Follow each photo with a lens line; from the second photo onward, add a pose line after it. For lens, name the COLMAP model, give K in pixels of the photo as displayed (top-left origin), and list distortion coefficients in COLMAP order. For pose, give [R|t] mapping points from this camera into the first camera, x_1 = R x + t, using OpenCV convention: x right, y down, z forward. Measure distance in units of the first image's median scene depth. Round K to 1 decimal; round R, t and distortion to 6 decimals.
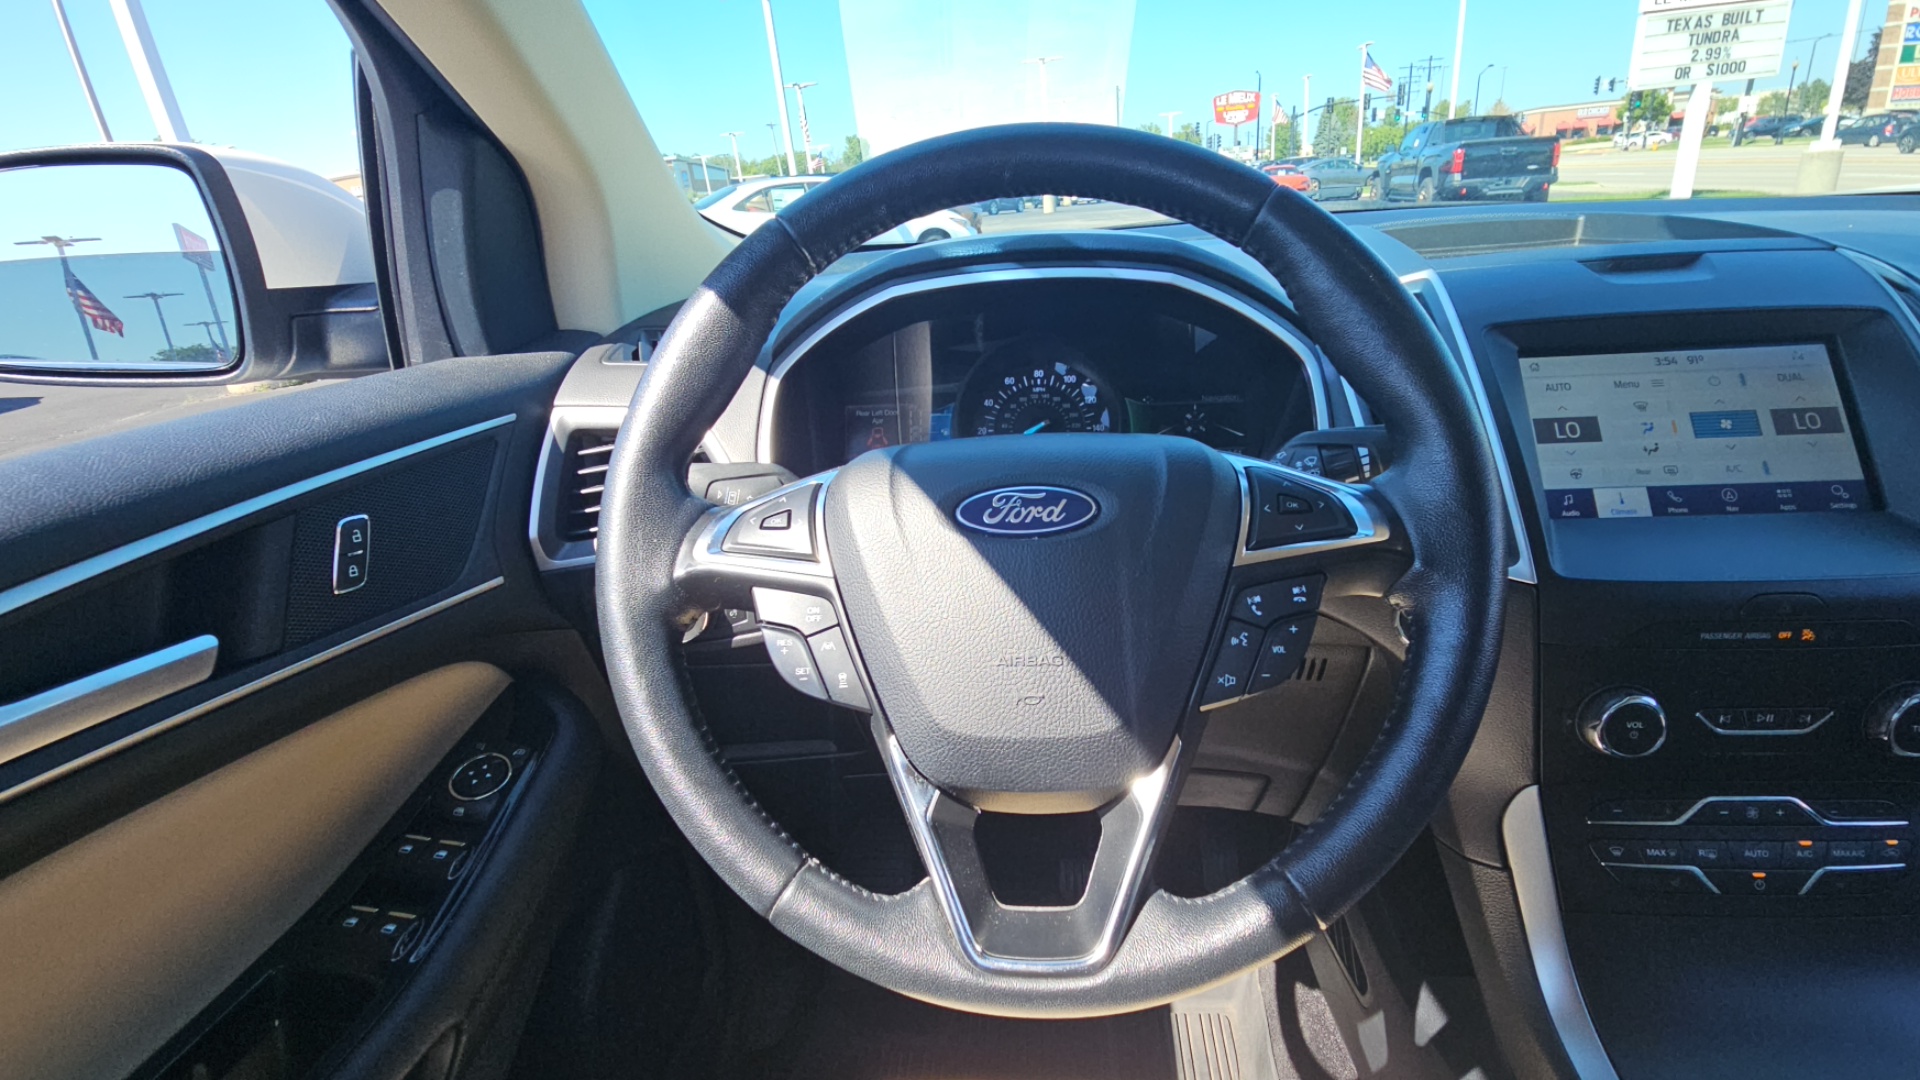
lens RADIAL K [[861.1, 0, 975.7], [0, 861.1, 544.8], [0, 0, 1]] dist [0.000853, -0.000898]
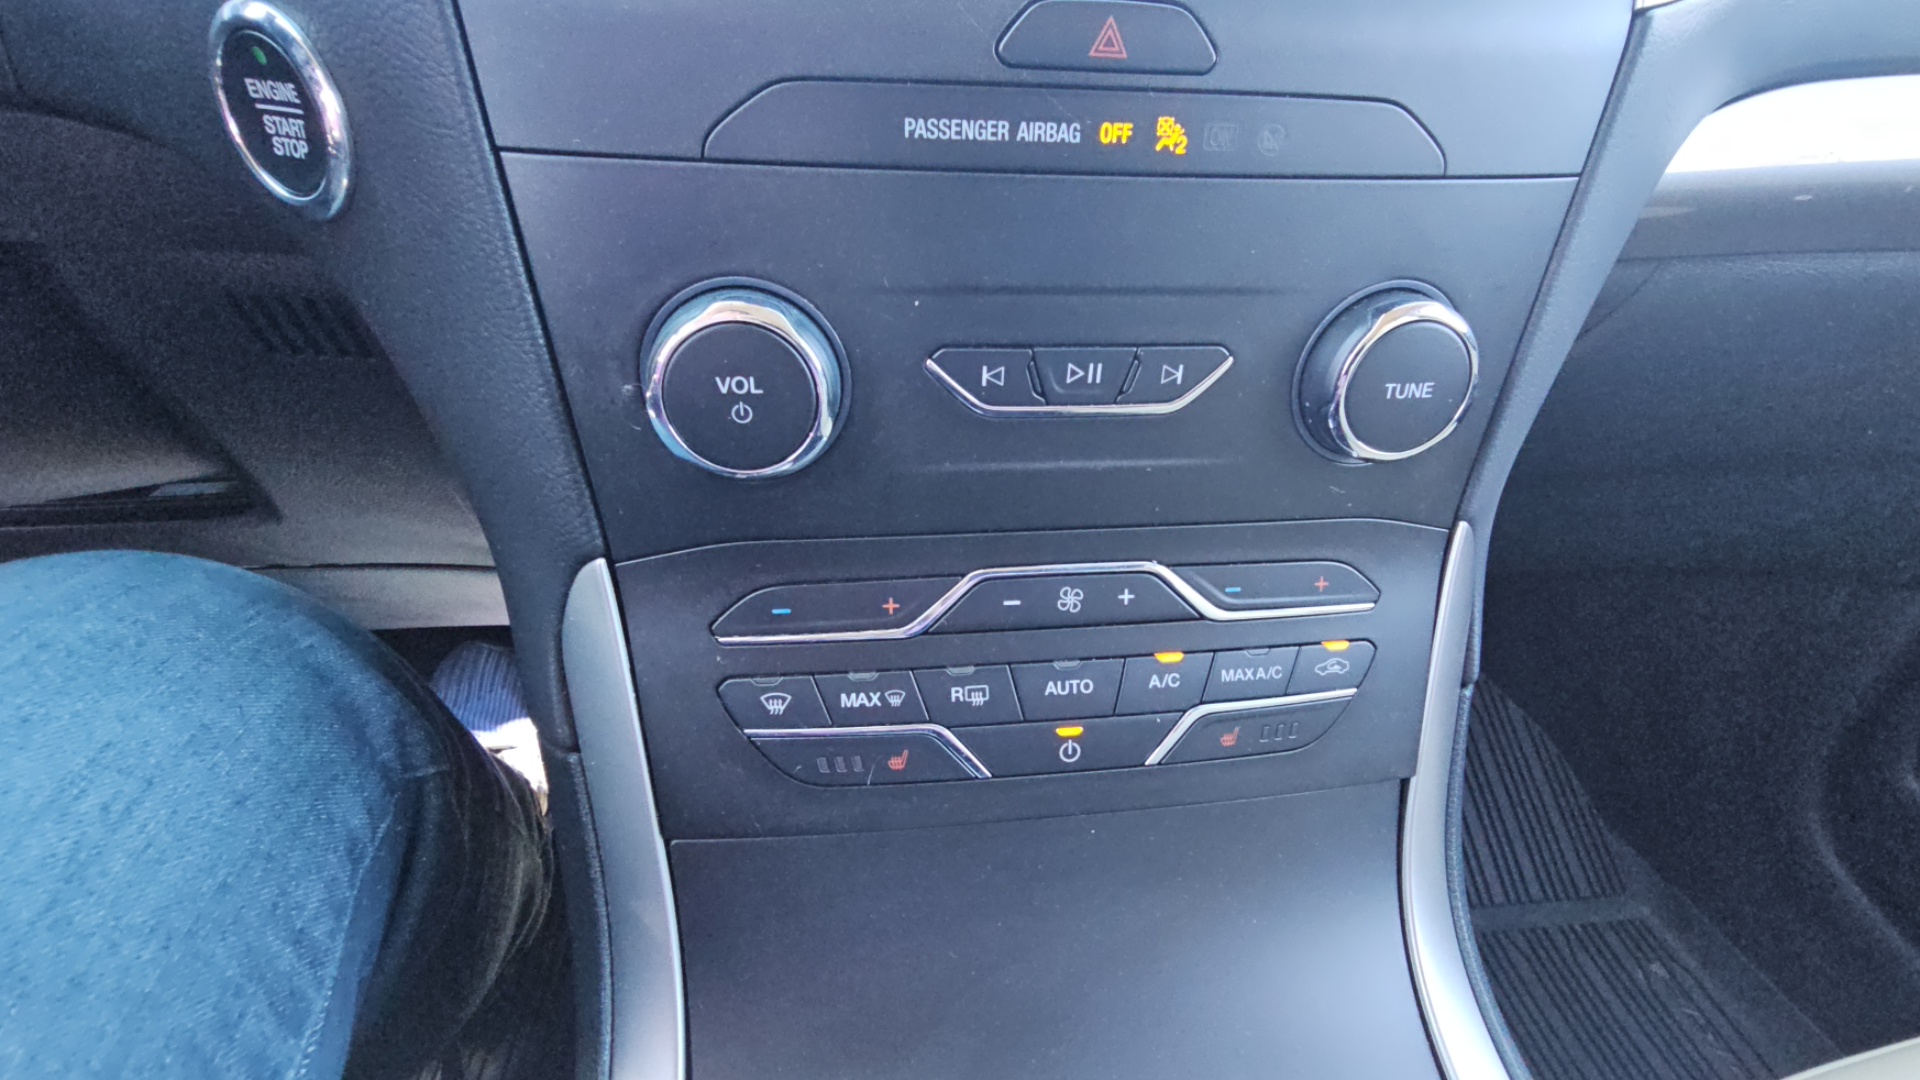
lens RADIAL K [[872.8, 0, 977.7], [0, 872.8, 543.8], [0, 0, 1]] dist [0.009987, -0.007440]
pose [[0.971300, -0.033934, 0.235424, 0.708545], [-0.017445, 0.976942, 0.212791, 0.177979], [-0.237217, -0.210791, 0.948312, 0.559043]]
